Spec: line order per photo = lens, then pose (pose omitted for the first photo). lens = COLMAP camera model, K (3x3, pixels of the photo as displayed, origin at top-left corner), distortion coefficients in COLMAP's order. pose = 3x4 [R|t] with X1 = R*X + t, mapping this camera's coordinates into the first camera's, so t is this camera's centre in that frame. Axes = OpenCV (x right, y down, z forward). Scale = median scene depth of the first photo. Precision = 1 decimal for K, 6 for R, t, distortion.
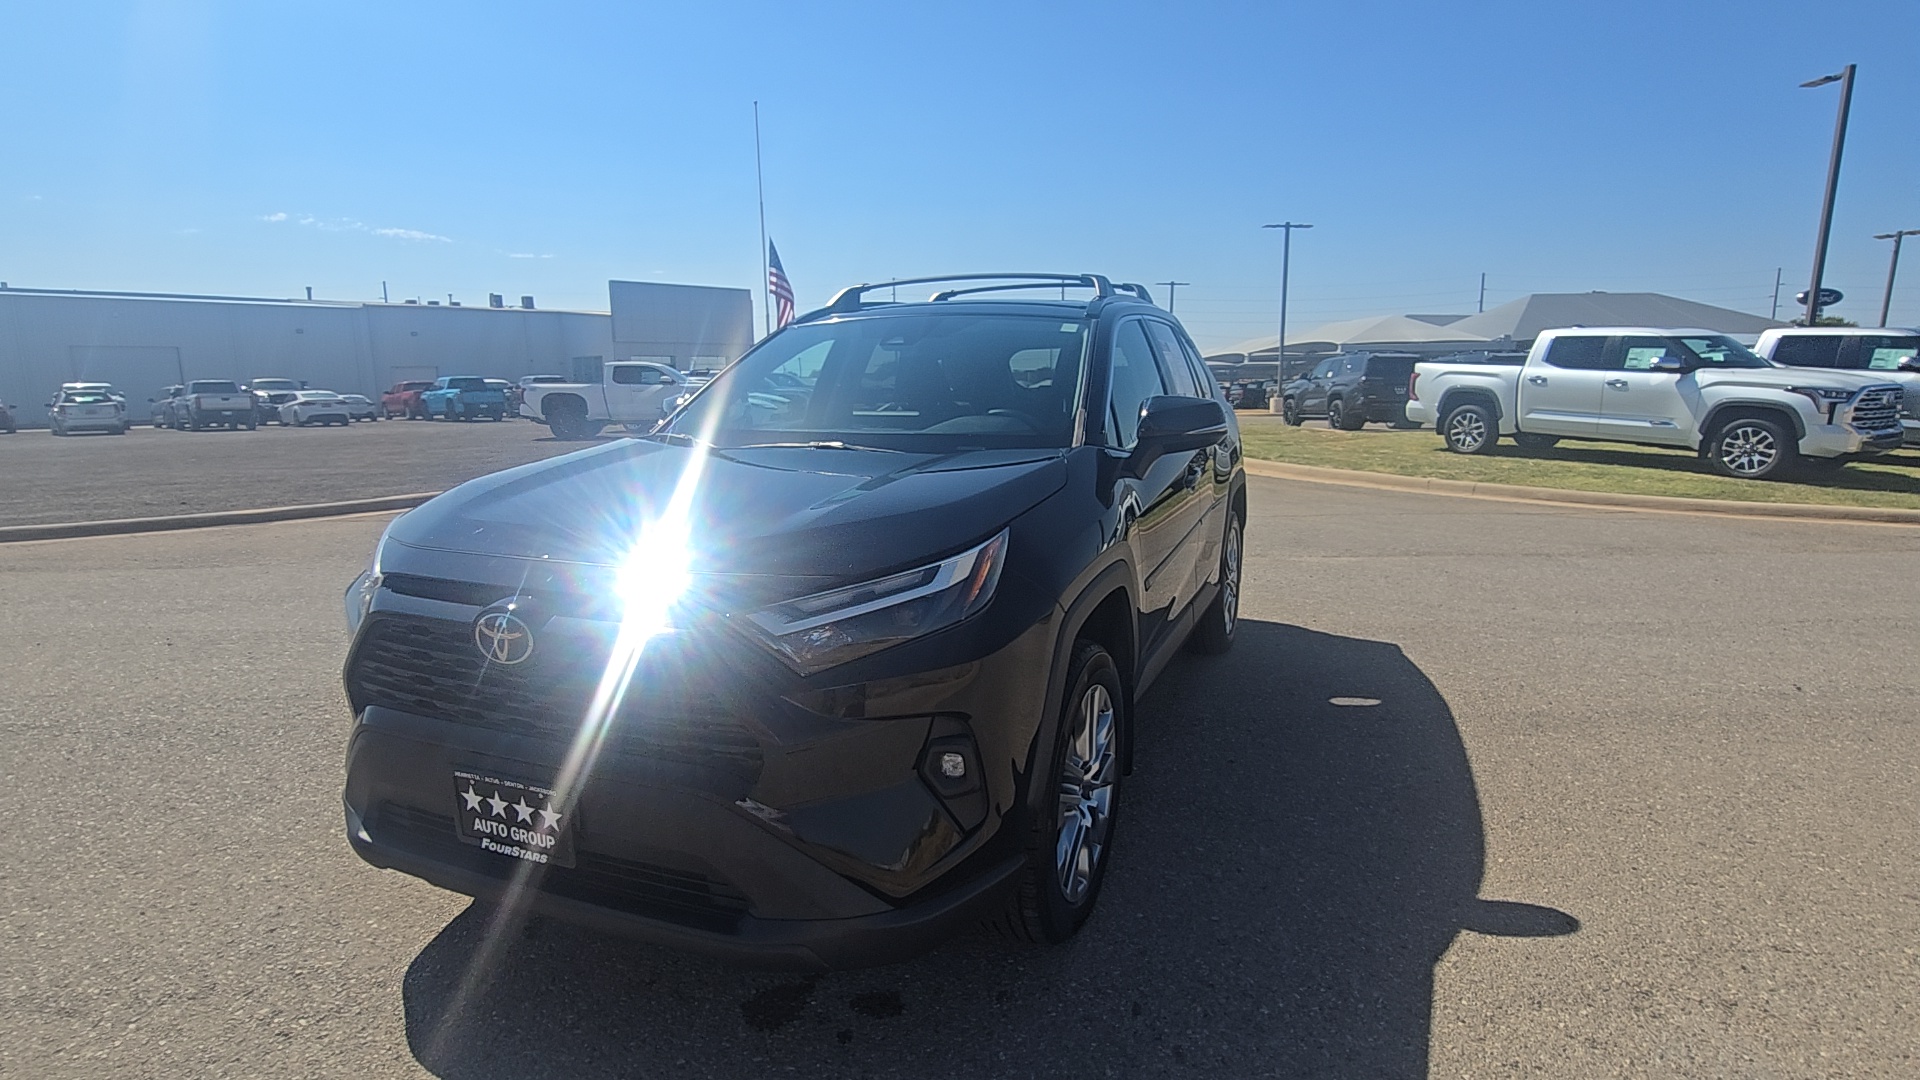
lens RADIAL K [[961.5, 0, 947.9], [0, 961.5, 552.0], [0, 0, 1]] dist [-0.002389, -0.000184]
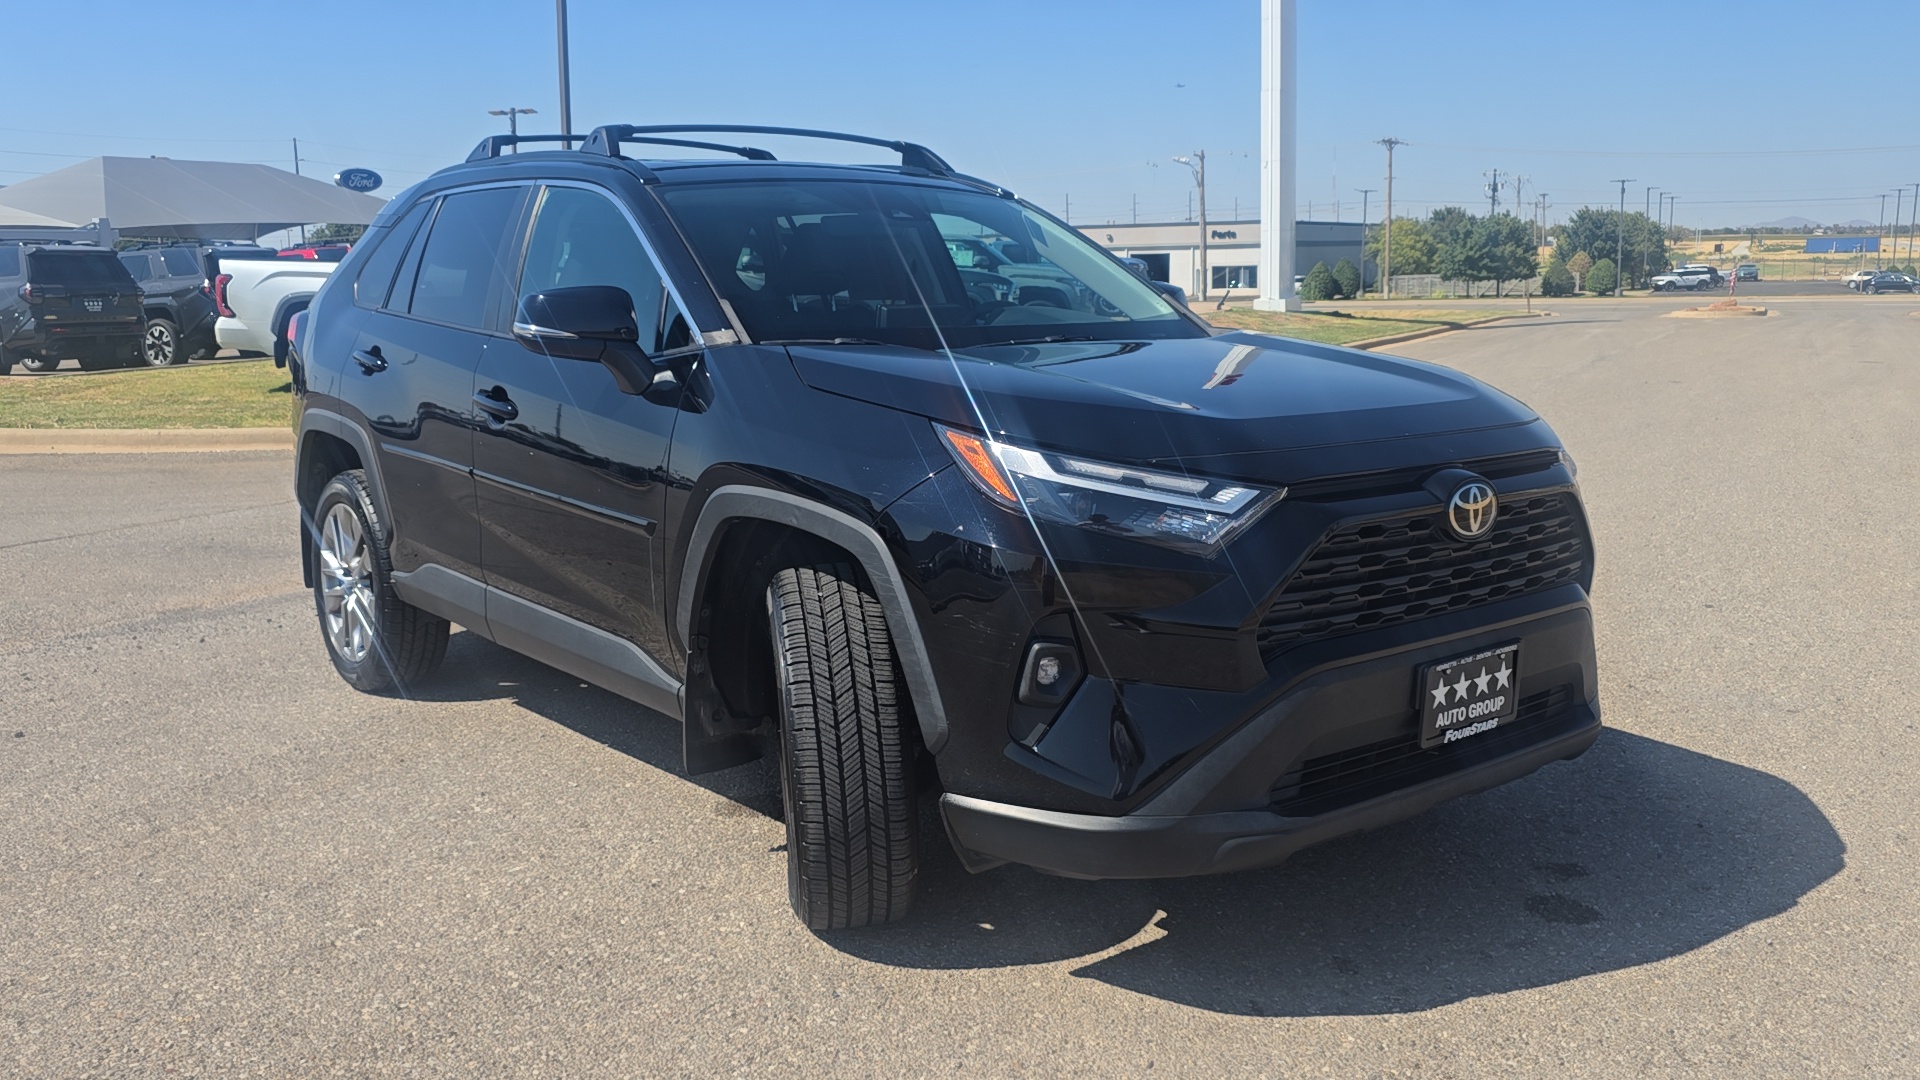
lens RADIAL K [[1591.0, 0, 879.0], [0, 1591.0, 534.6], [0, 0, 1]] dist [0.002493, -0.005848]
pose [[0.506947, -0.143778, 0.849902, -0.304941], [0.166089, 0.983807, 0.067363, -0.013514], [-0.845825, 0.107010, 0.522618, 0.093148]]
